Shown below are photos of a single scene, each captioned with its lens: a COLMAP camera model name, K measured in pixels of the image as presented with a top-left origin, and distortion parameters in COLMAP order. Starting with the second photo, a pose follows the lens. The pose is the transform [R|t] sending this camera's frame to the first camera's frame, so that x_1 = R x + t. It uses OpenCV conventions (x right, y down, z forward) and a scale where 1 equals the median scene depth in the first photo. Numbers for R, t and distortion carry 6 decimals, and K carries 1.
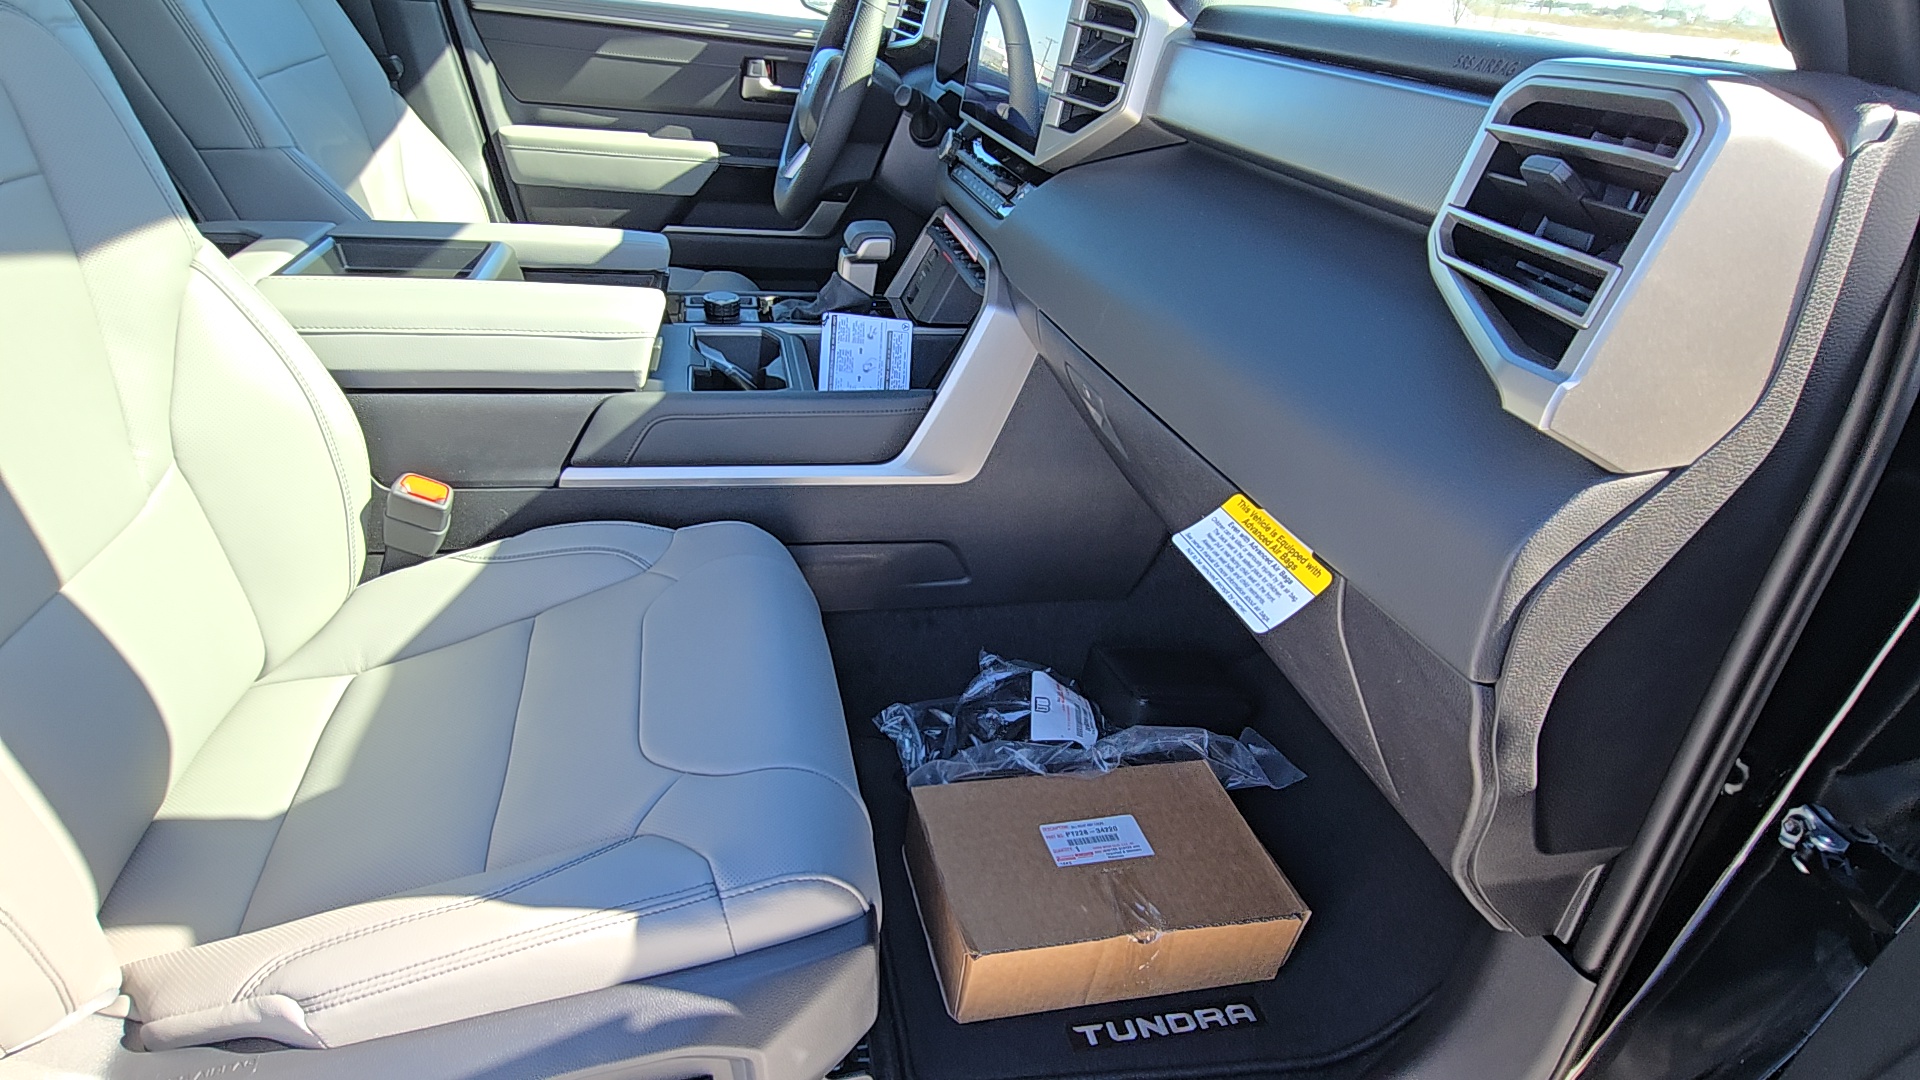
lens RADIAL K [[977.4, 0, 965.1], [0, 977.4, 538.7], [0, 0, 1]] dist [0.004010, 0.001763]
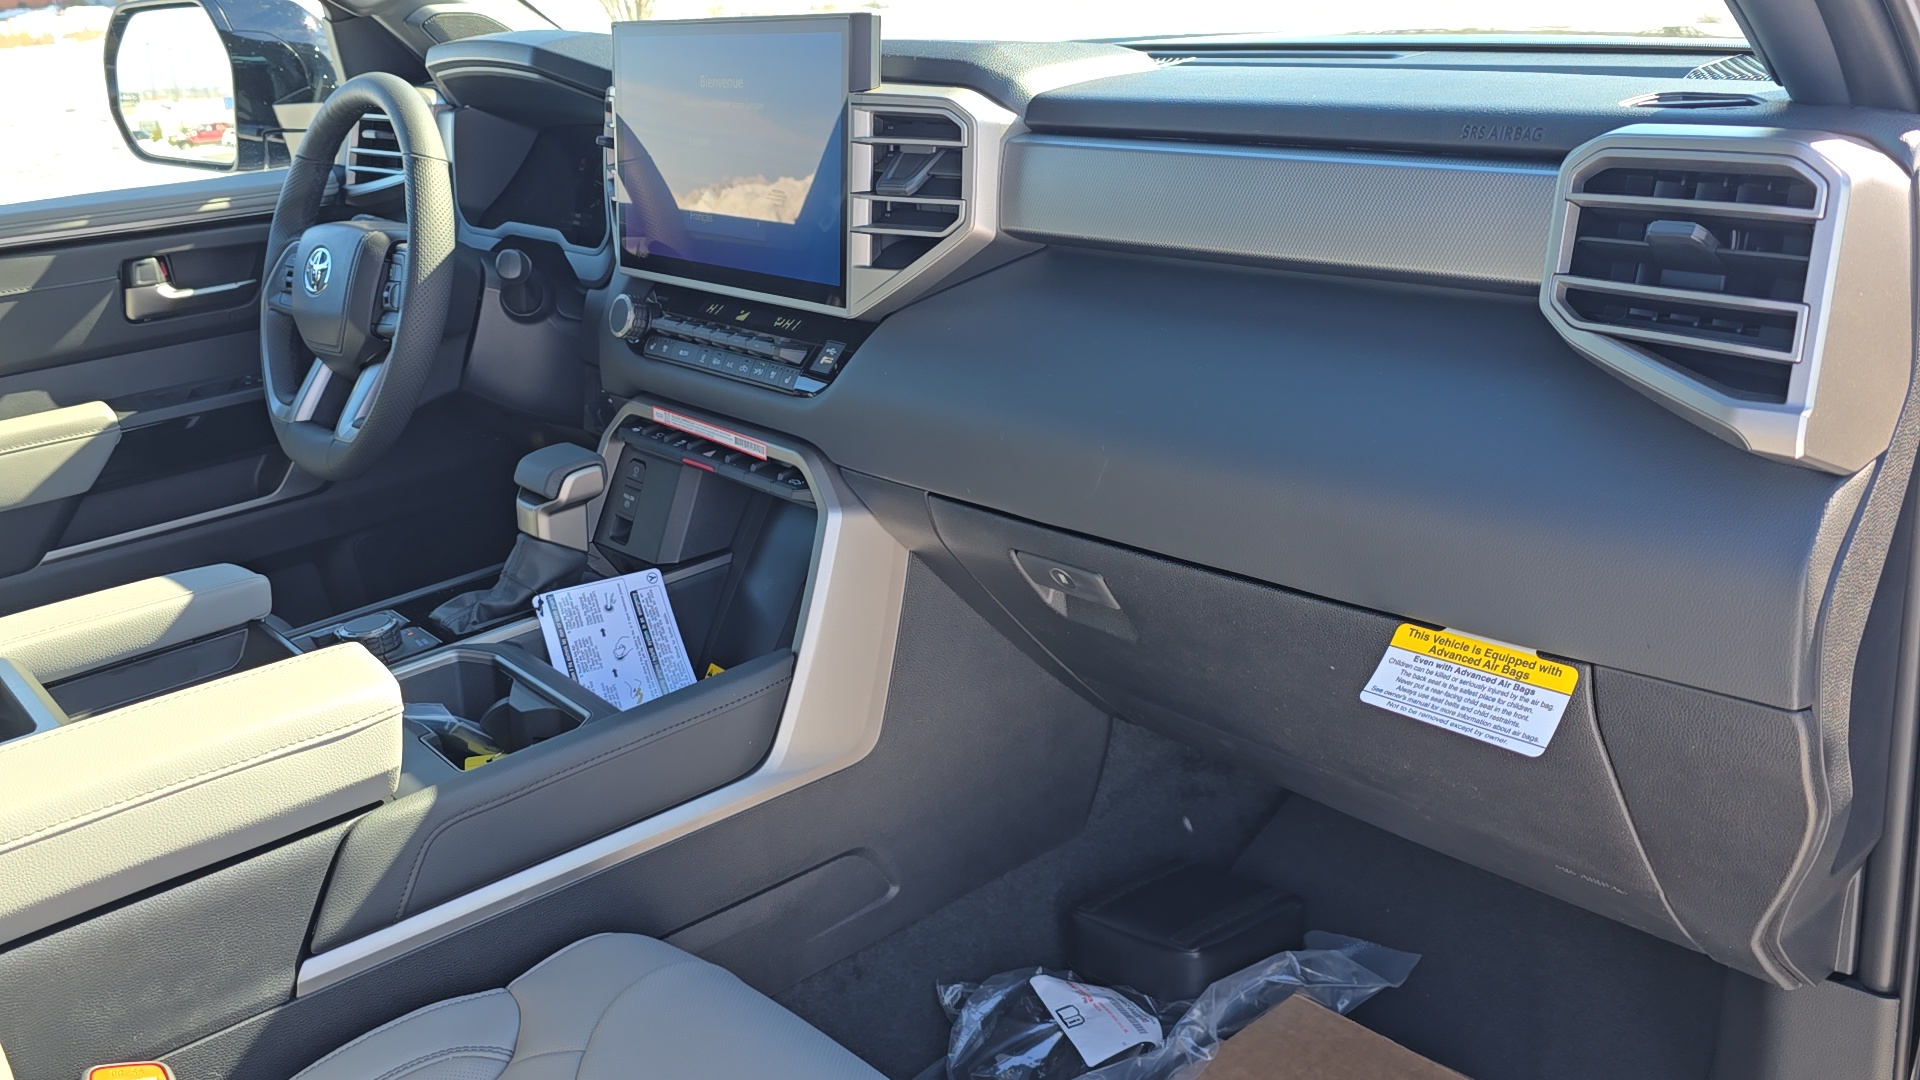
lens RADIAL K [[1604.0, 0, 962.0], [0, 1604.0, 539.5], [0, 0, 1]] dist [-0.013099, 0.022004]
pose [[0.875115, -0.305413, 0.375362, -0.351172], [0.362714, 0.927446, -0.091012, -0.078574], [-0.320332, 0.215795, 0.922399, -0.119386]]
